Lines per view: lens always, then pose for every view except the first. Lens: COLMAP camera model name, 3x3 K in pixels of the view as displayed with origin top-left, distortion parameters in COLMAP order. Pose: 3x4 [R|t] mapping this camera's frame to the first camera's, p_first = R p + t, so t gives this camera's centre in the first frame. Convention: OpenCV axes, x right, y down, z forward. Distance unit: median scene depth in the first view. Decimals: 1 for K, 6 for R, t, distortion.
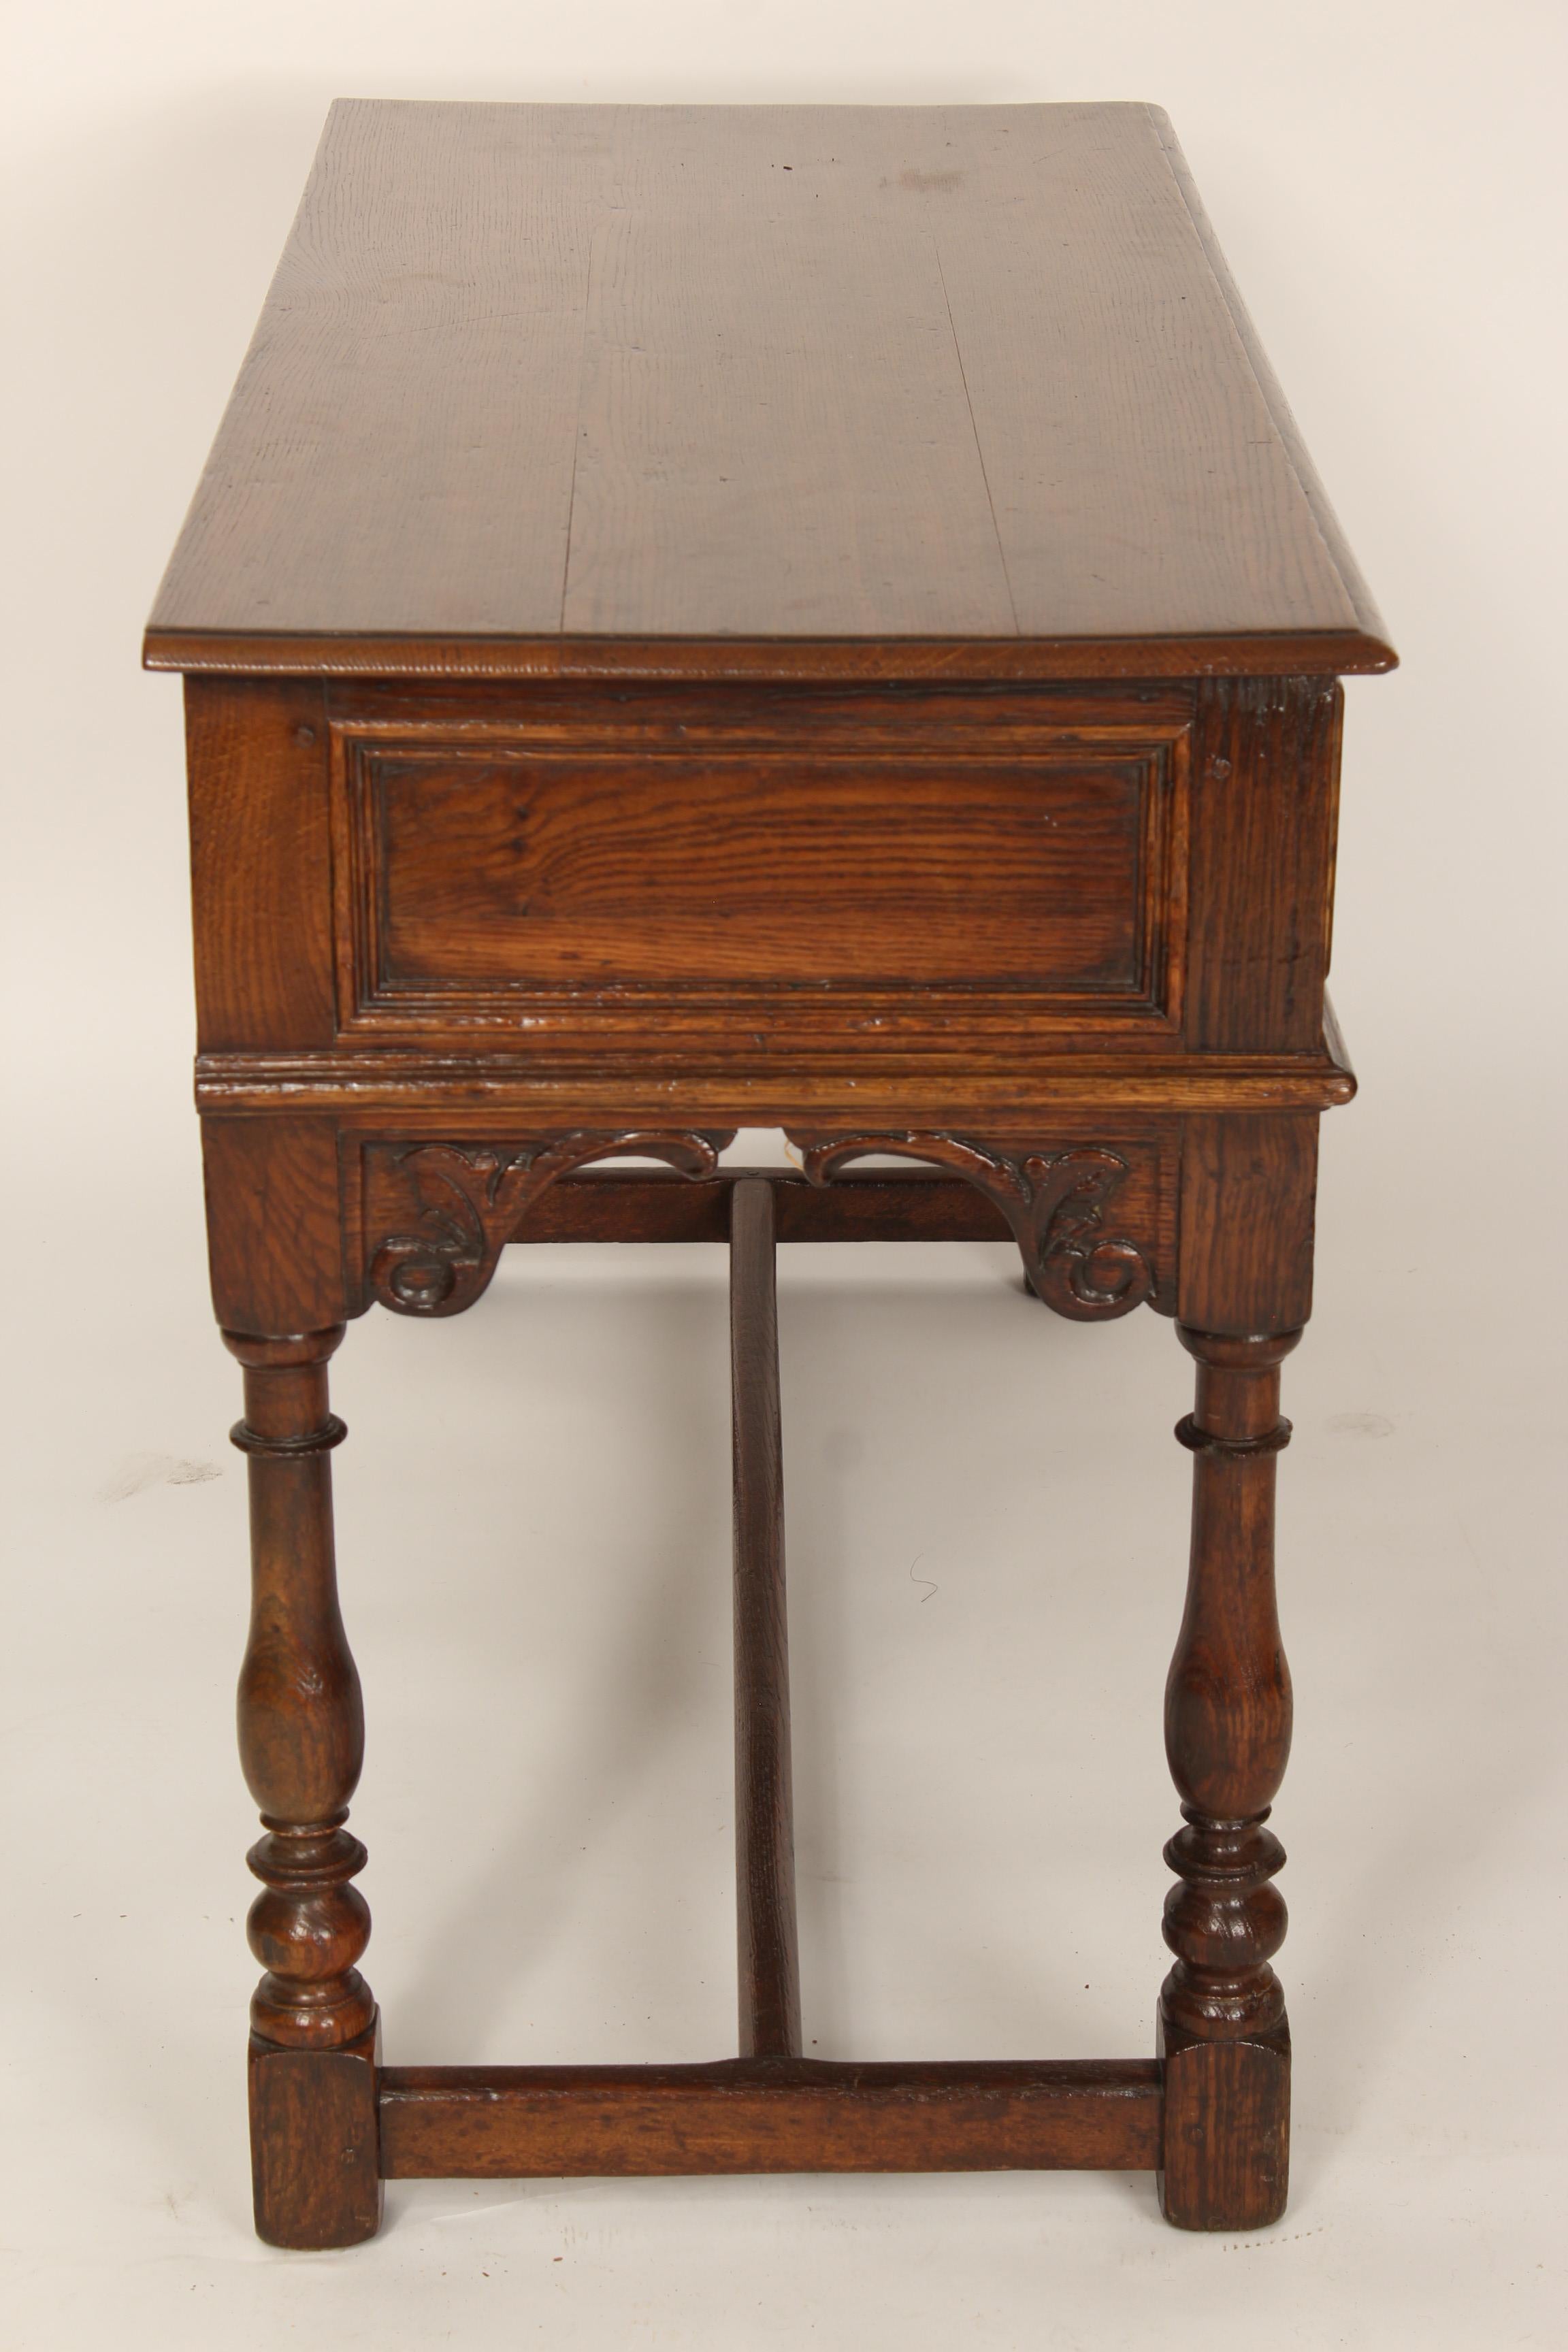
lens RADIAL K [[4407.0, 0, 787.7], [0, 4407.0, 1183.2], [0, 0, 1]] dist [0.061212, 0.000000]
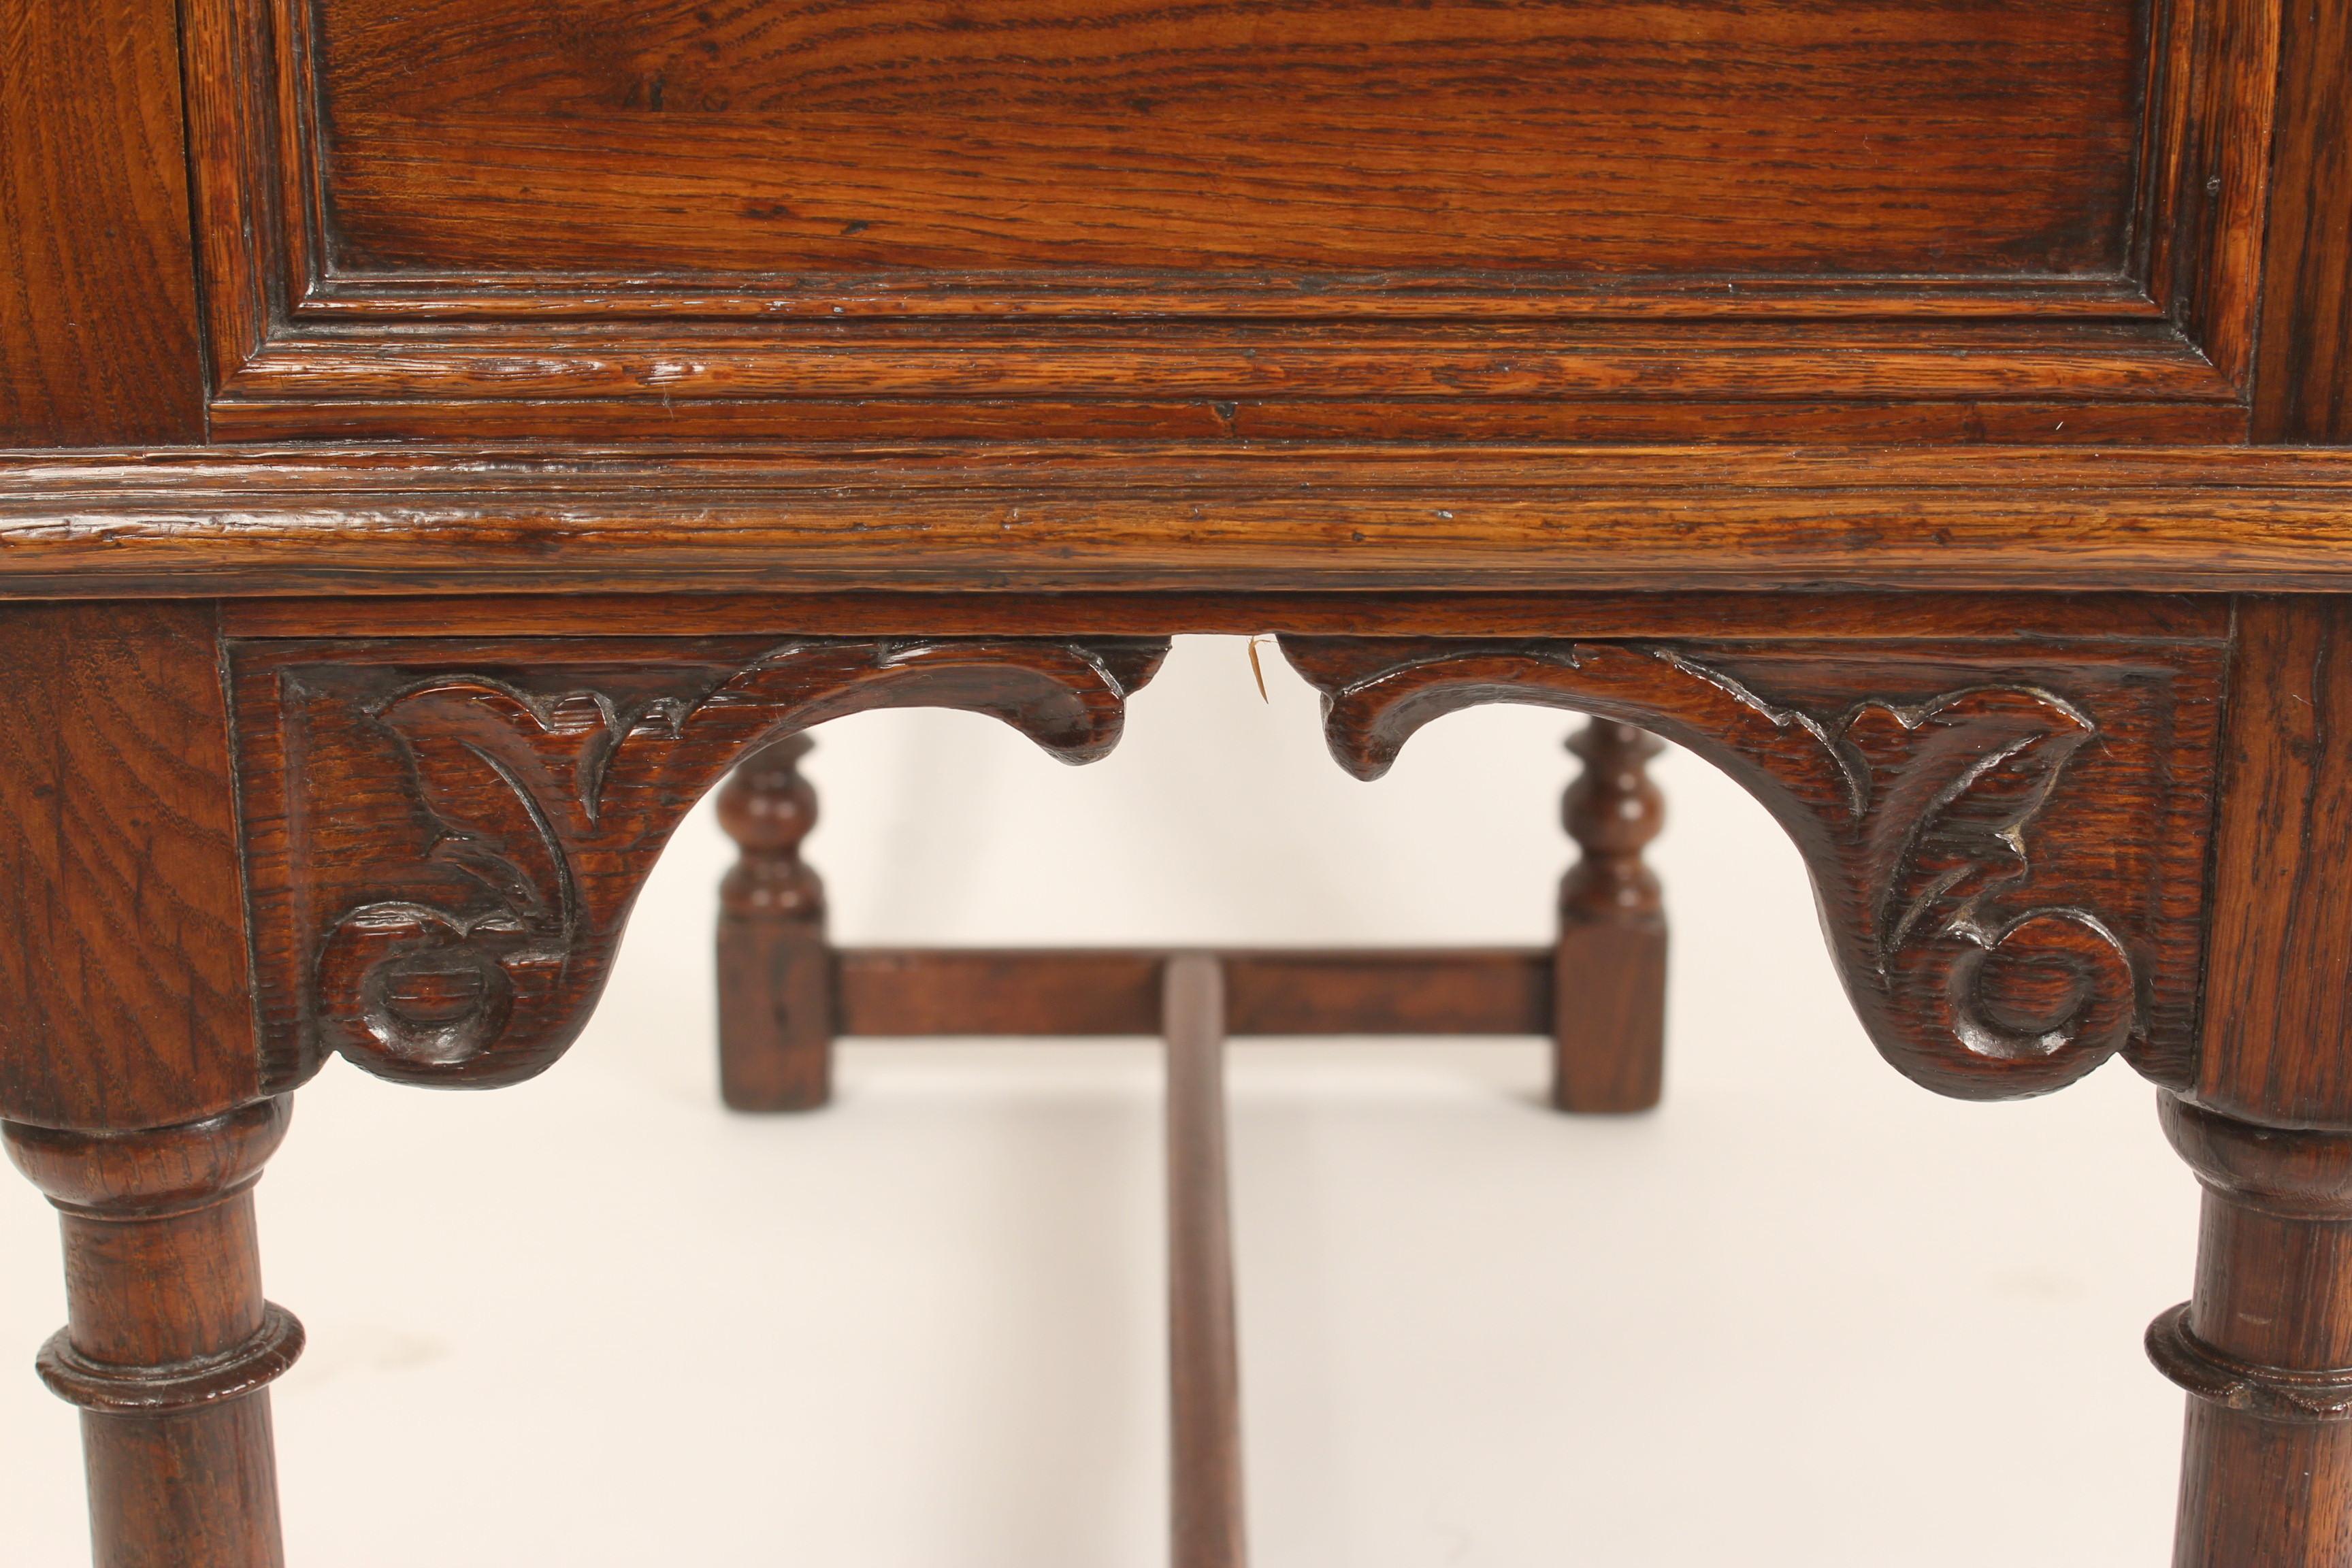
lens RADIAL K [[4407.0, 0, 1170.6], [0, 4407.0, 759.9], [0, 0, 1]] dist [0.061212, 0.000000]
pose [[0.999927, 0.000683, -0.012032, -0.006382], [-0.001393, 0.998251, -0.059104, 0.024723], [0.011970, 0.059116, 0.998179, 0.586890]]
